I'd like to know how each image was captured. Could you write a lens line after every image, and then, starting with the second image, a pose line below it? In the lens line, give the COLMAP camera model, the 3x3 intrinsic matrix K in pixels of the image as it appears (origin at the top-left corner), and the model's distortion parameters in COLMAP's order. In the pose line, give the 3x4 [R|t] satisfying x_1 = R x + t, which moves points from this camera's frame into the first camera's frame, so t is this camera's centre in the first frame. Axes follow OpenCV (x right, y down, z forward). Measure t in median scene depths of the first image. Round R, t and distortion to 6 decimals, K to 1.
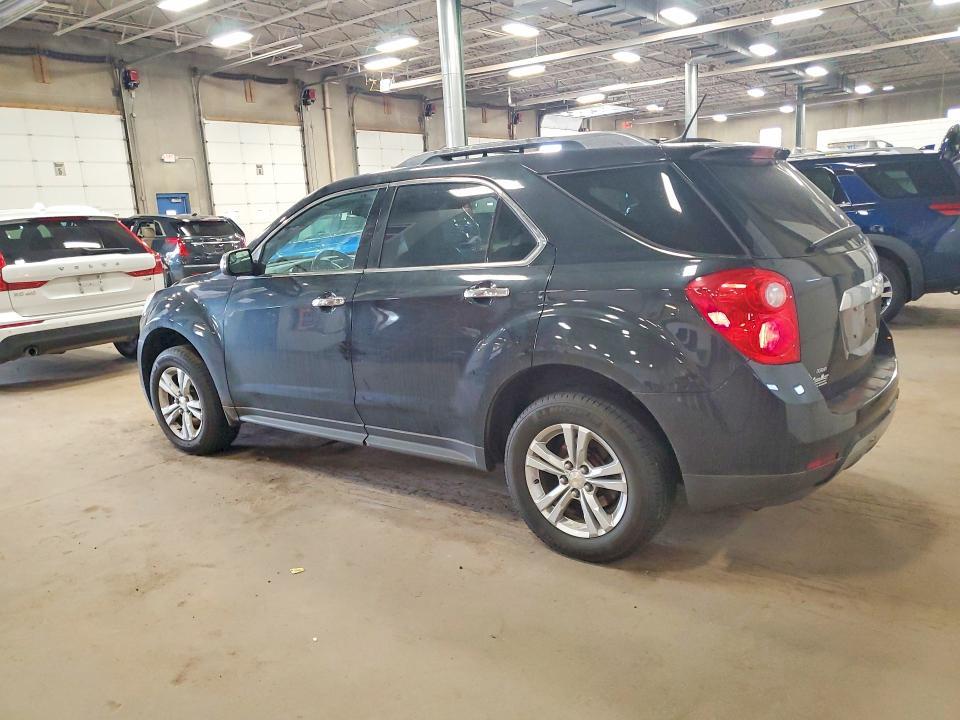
lens RADIAL K [[762.2, 0, 478.9], [0, 762.2, 360.9], [0, 0, 1]] dist [0.037239, -0.031742]
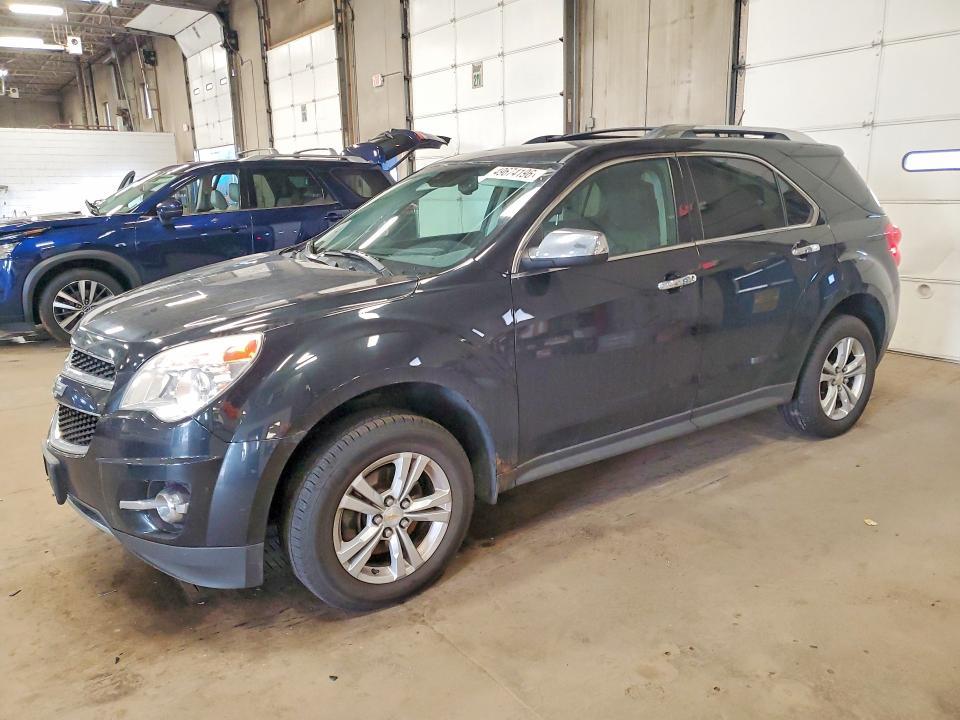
lens RADIAL K [[762.2, 0, 485.4], [0, 762.2, 354.3], [0, 0, 1]] dist [0.037239, -0.031742]
pose [[0.286175, -0.168344, 0.943273, -1.096986], [0.199348, 0.973364, 0.113236, -0.139283], [-0.937211, 0.155634, 0.312112, 0.931784]]
